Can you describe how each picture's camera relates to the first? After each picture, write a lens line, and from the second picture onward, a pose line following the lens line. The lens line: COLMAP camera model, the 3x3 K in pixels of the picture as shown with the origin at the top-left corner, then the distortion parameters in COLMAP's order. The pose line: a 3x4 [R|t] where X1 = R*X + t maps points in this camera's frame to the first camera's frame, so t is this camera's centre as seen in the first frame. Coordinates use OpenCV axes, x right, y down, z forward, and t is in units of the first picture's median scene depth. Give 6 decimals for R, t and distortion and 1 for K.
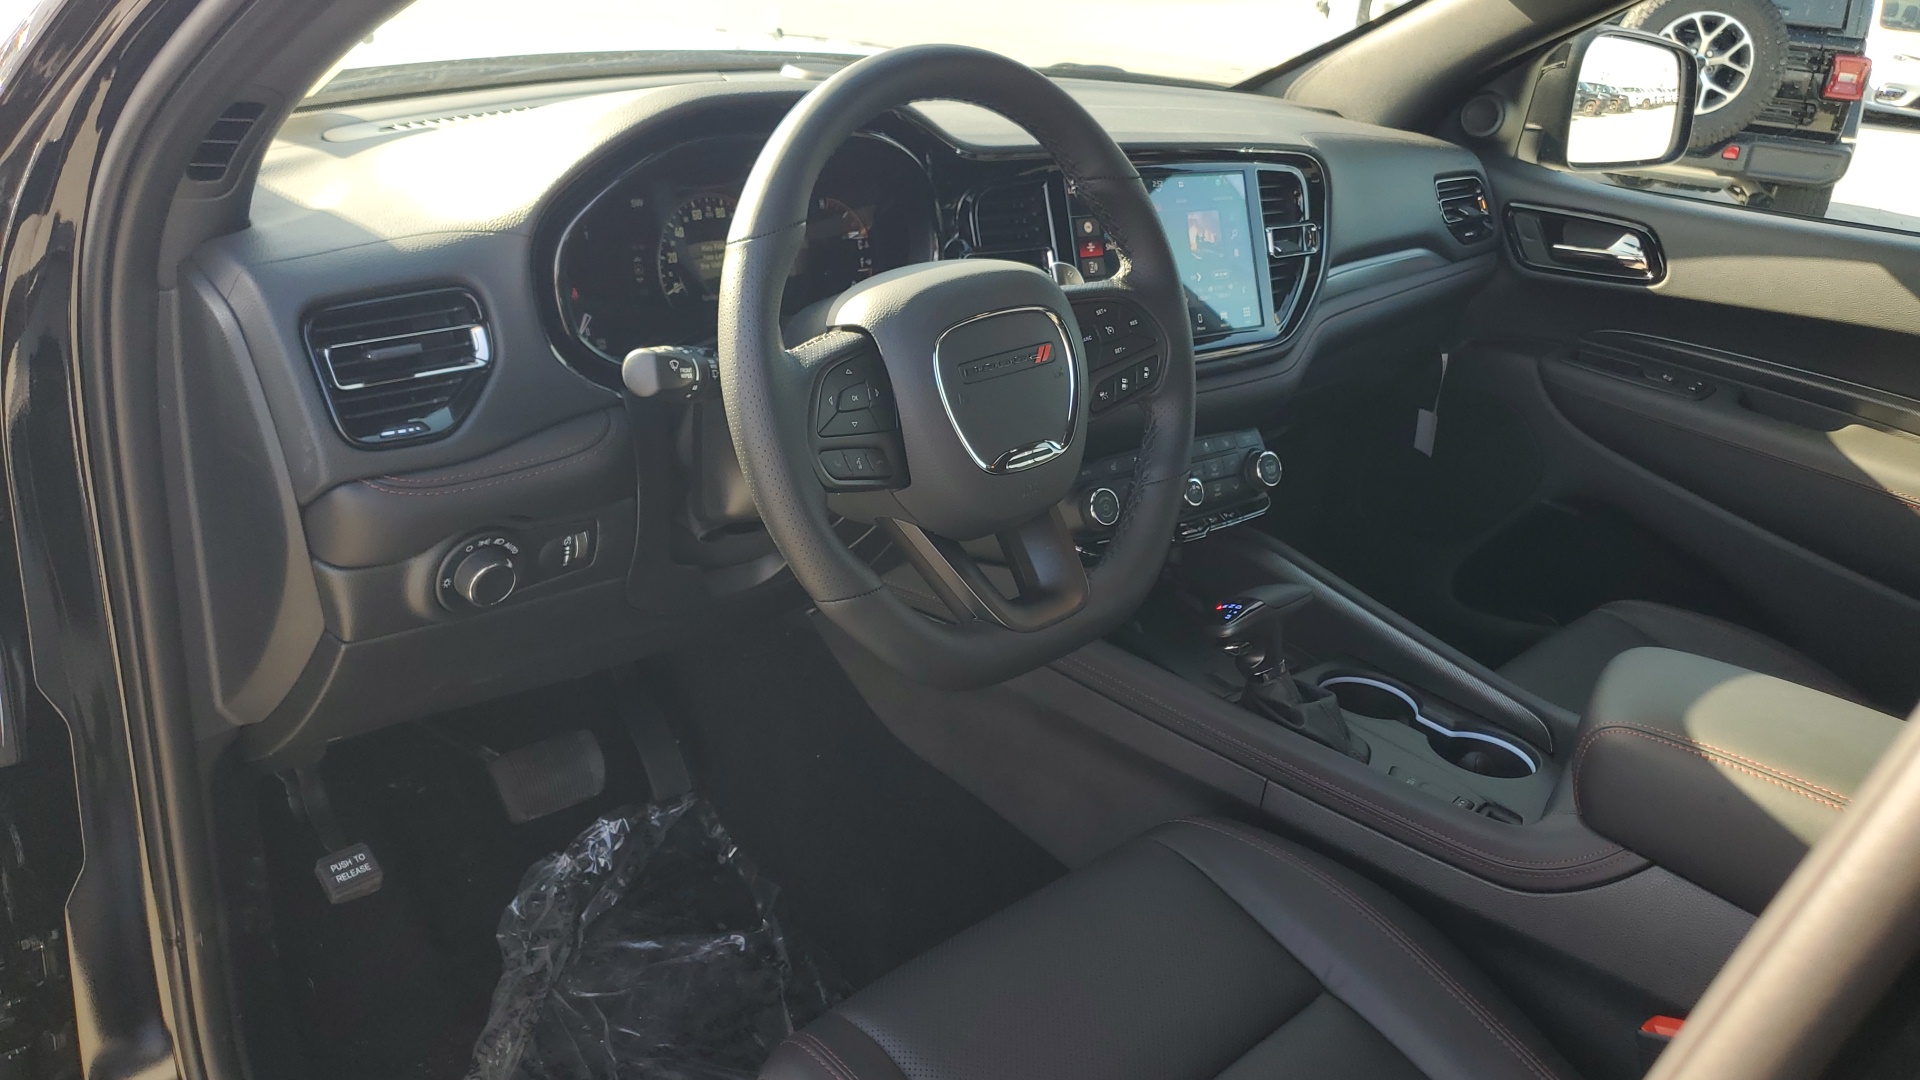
lens RADIAL K [[1539.3, 0, 977.0], [0, 1539.3, 540.5], [0, 0, 1]] dist [0.107375, -0.005162]
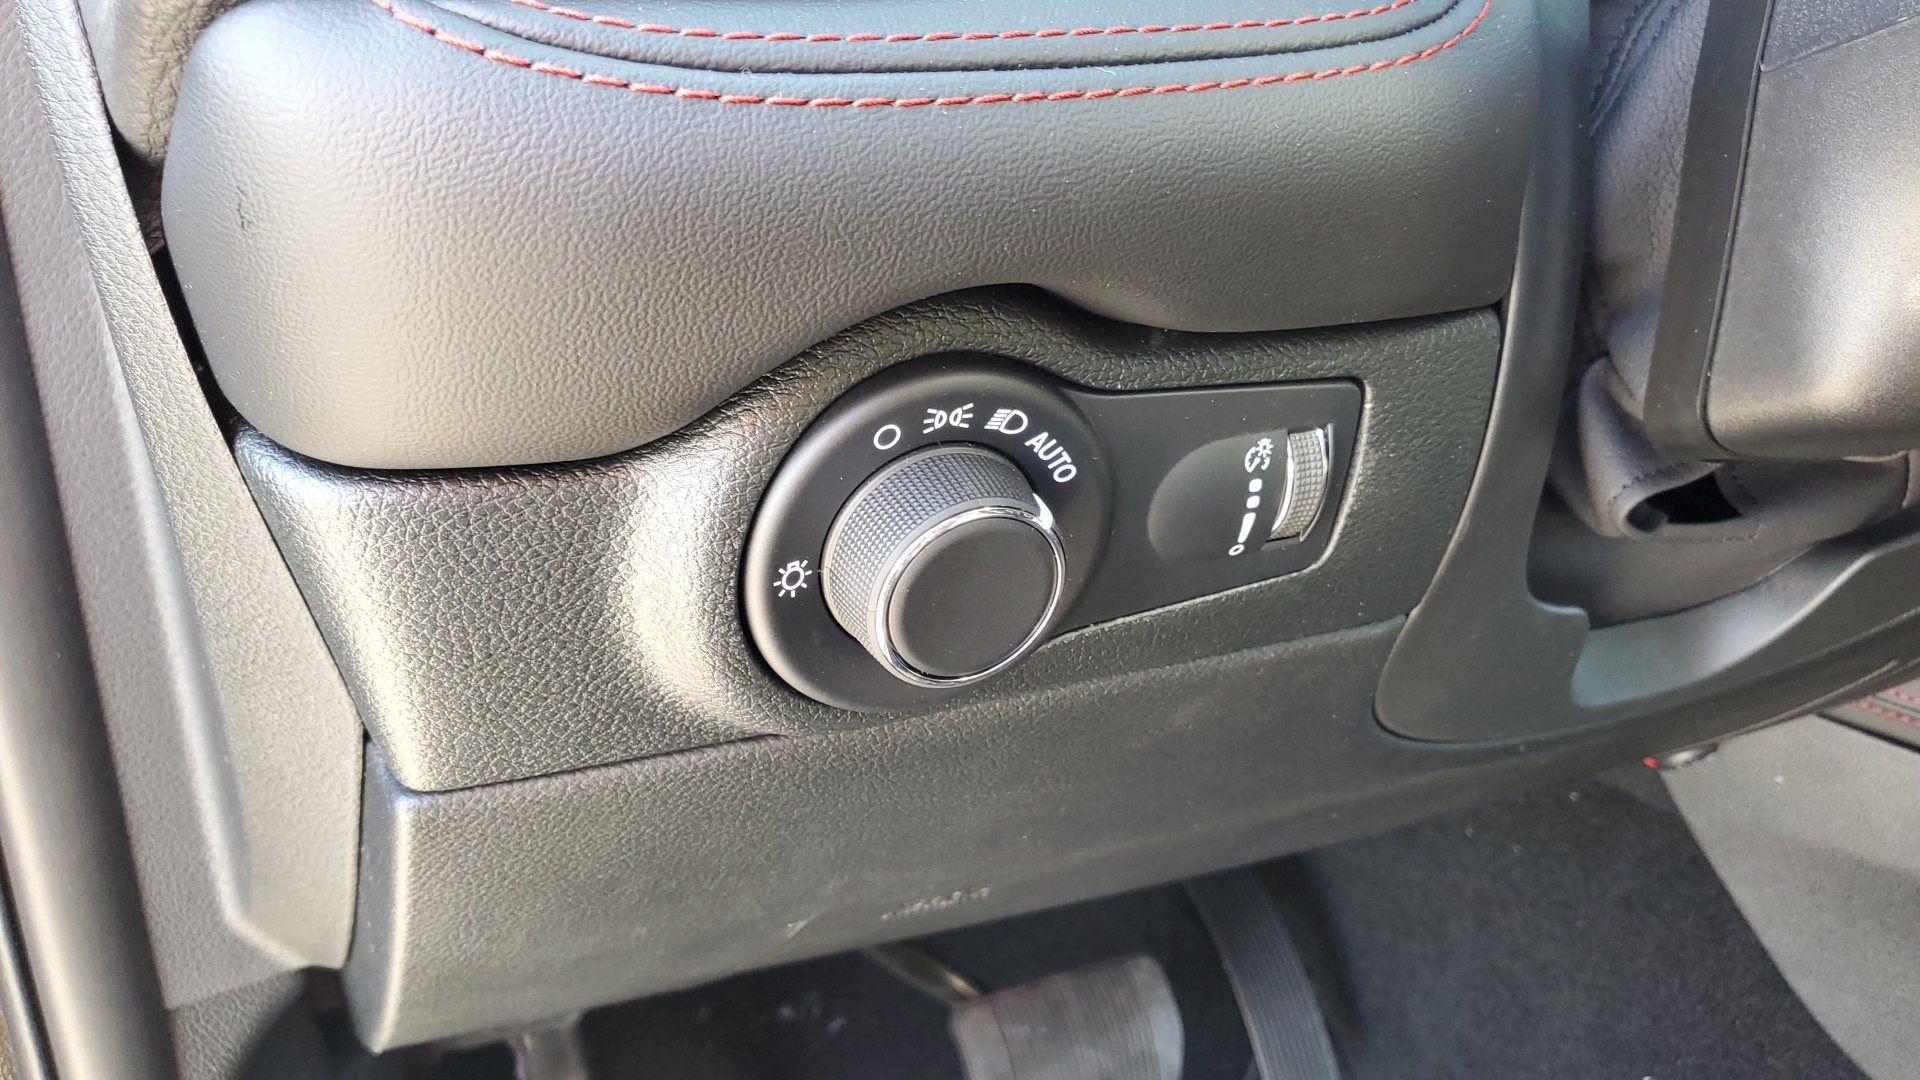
lens RADIAL K [[1556.7, 0, 962.4], [0, 1556.7, 540.1], [0, 0, 1]] dist [0.033735, -0.009338]
pose [[0.947848, 0.042607, -0.315863, -0.237463], [-0.061487, 0.996852, -0.050046, 0.031161], [0.312737, 0.066858, 0.947484, 0.771846]]
